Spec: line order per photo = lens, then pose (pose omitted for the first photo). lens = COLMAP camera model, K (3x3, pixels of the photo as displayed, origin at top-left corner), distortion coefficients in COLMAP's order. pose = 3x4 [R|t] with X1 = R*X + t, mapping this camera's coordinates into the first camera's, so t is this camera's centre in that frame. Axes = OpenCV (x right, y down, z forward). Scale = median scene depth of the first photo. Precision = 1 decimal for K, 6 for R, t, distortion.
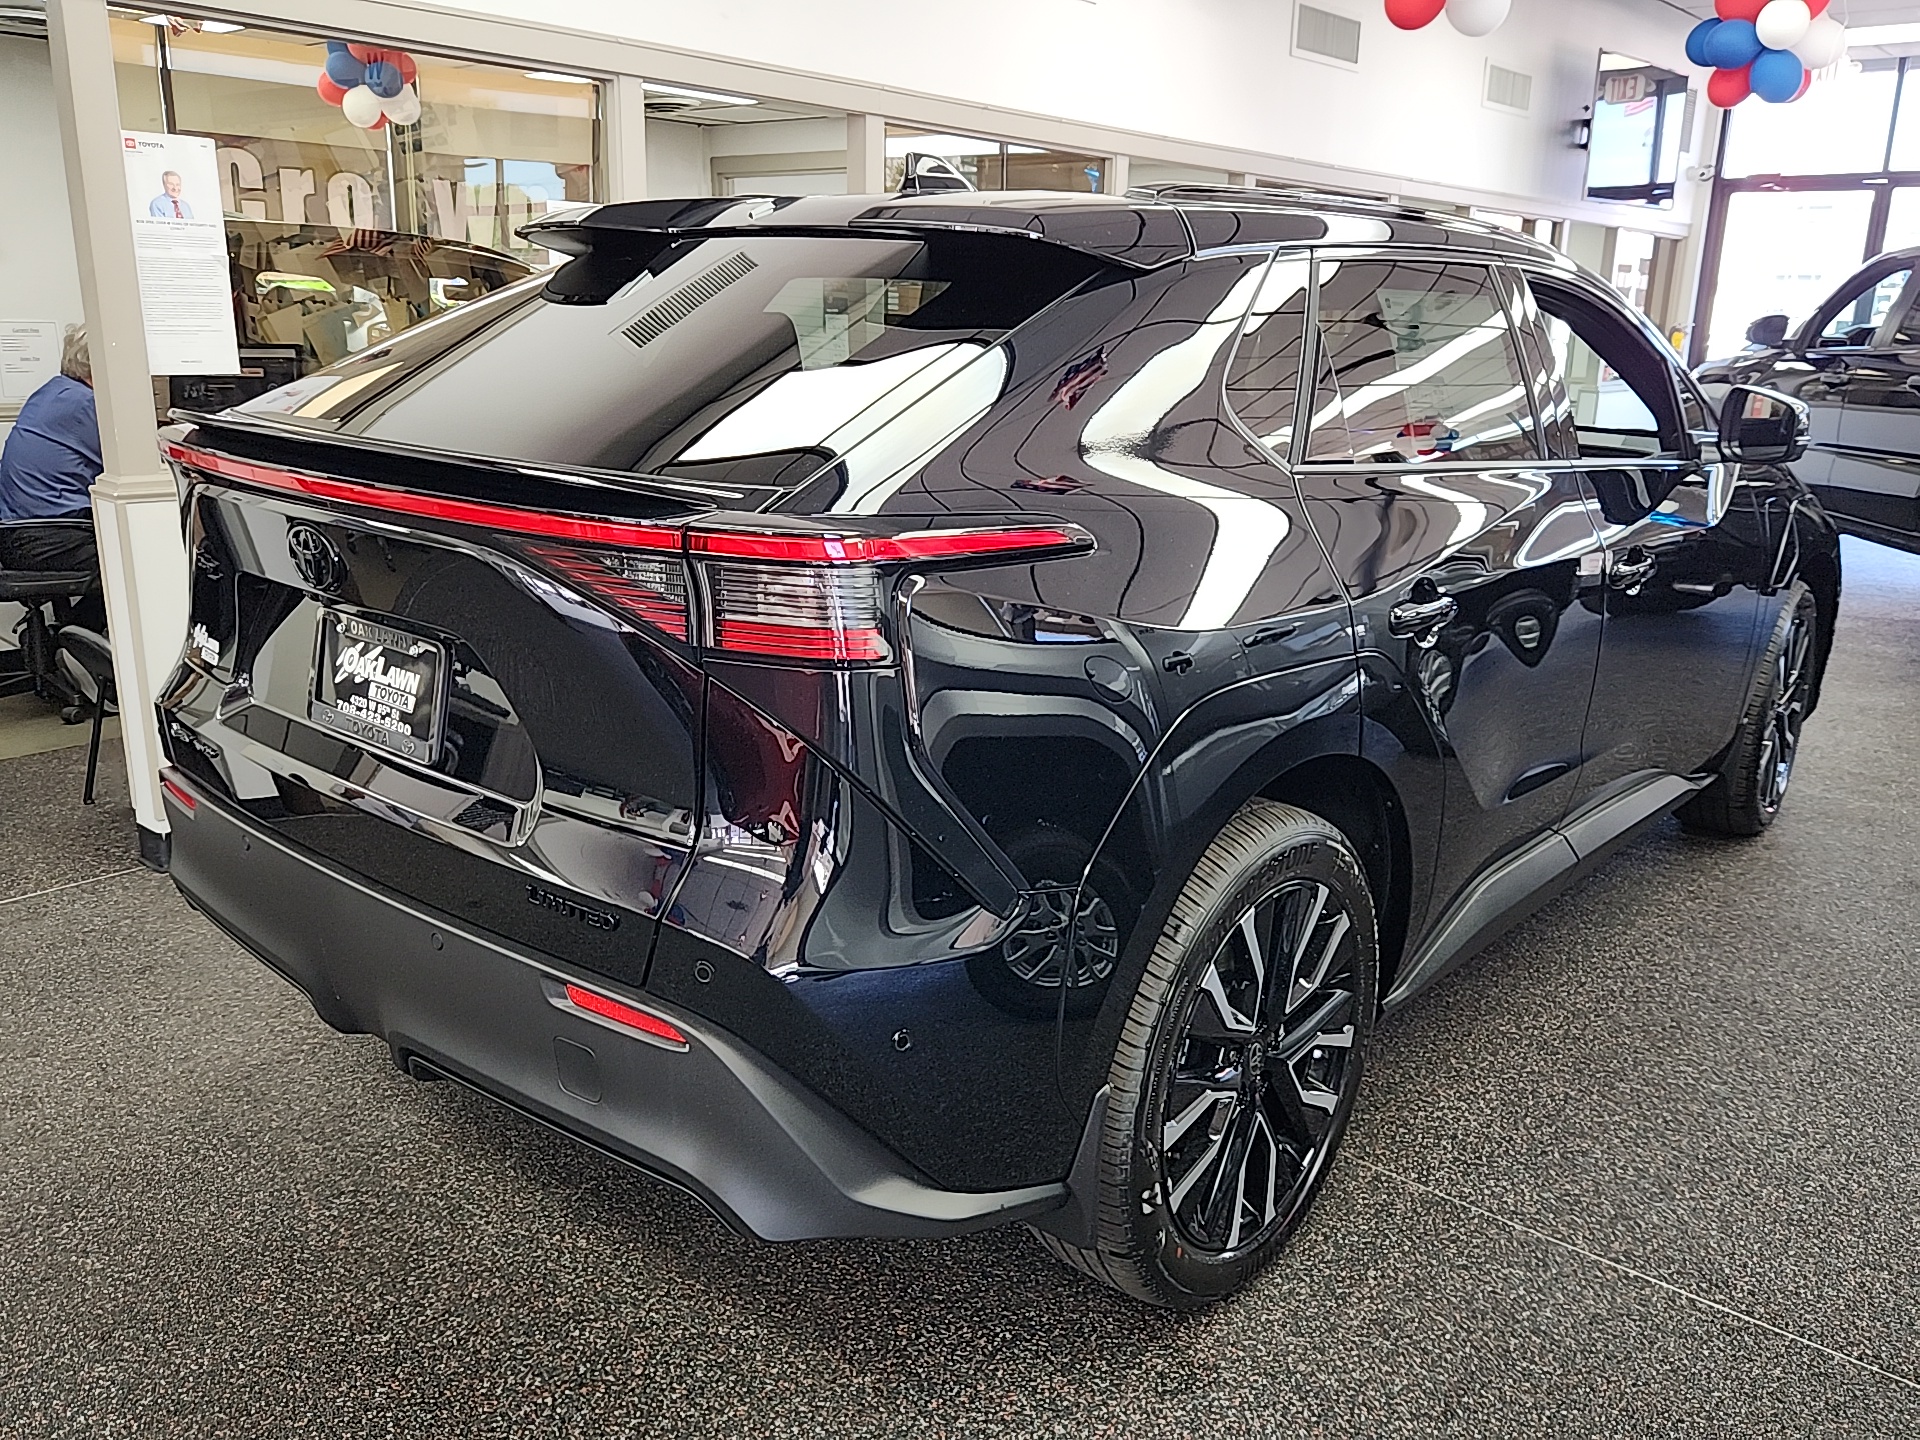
lens RADIAL K [[1541.3, 0, 964.6], [0, 1541.3, 713.4], [0, 0, 1]] dist [0.027248, -0.017005]
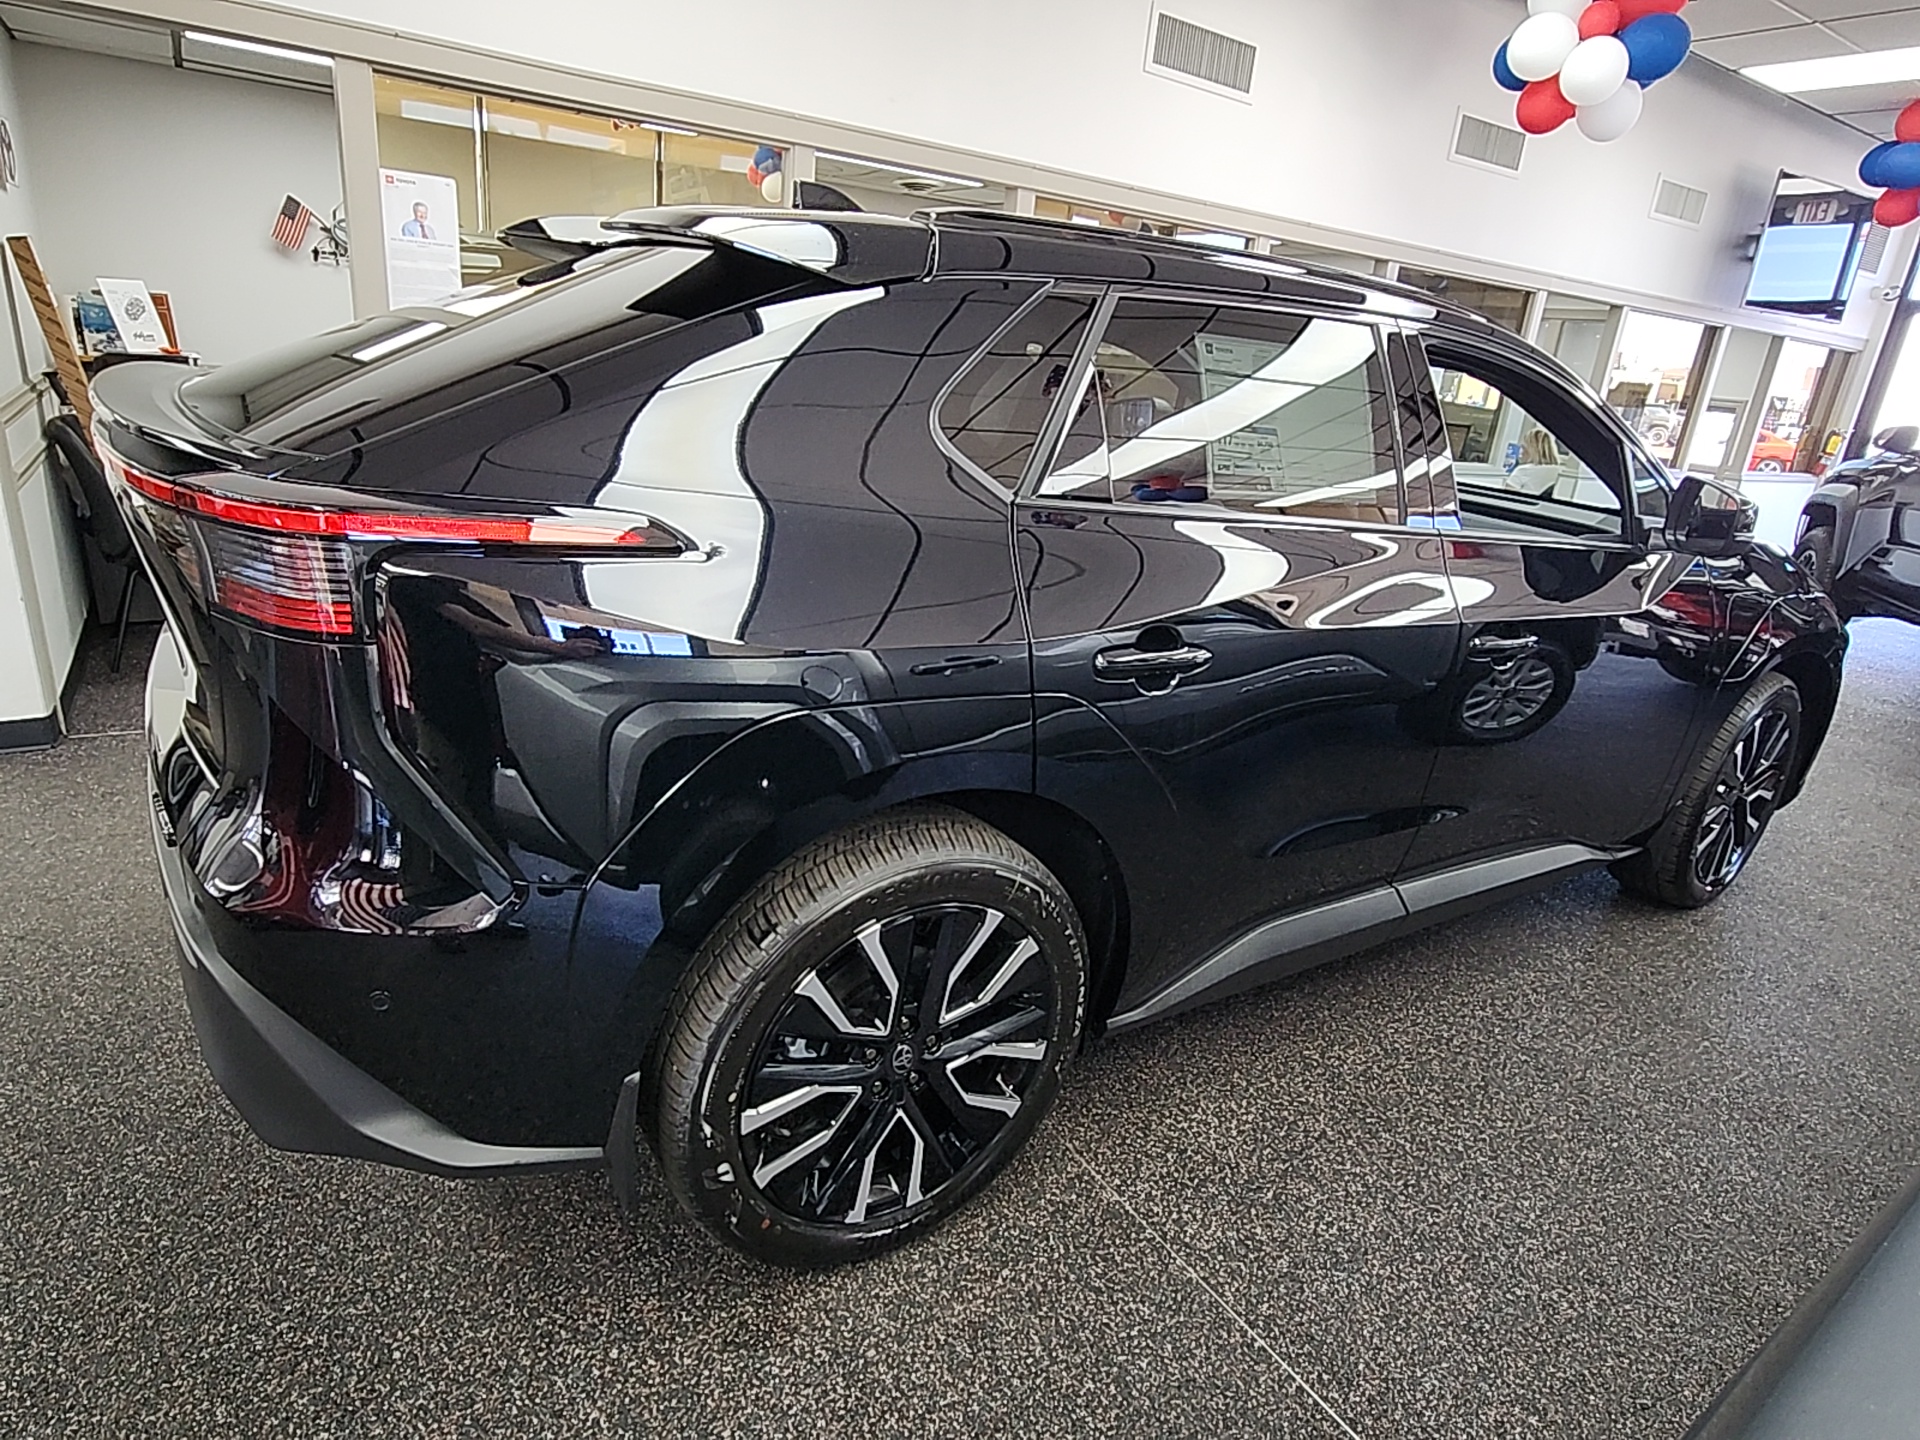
lens RADIAL K [[1090.3, 0, 957.7], [0, 1090.3, 728.0], [0, 0, 1]] dist [-0.002184, -0.001006]
pose [[0.955913, 0.154343, -0.249818, 0.268614], [-0.137900, 0.987034, 0.082147, -0.047092], [0.259257, -0.044075, 0.964802, 0.215353]]
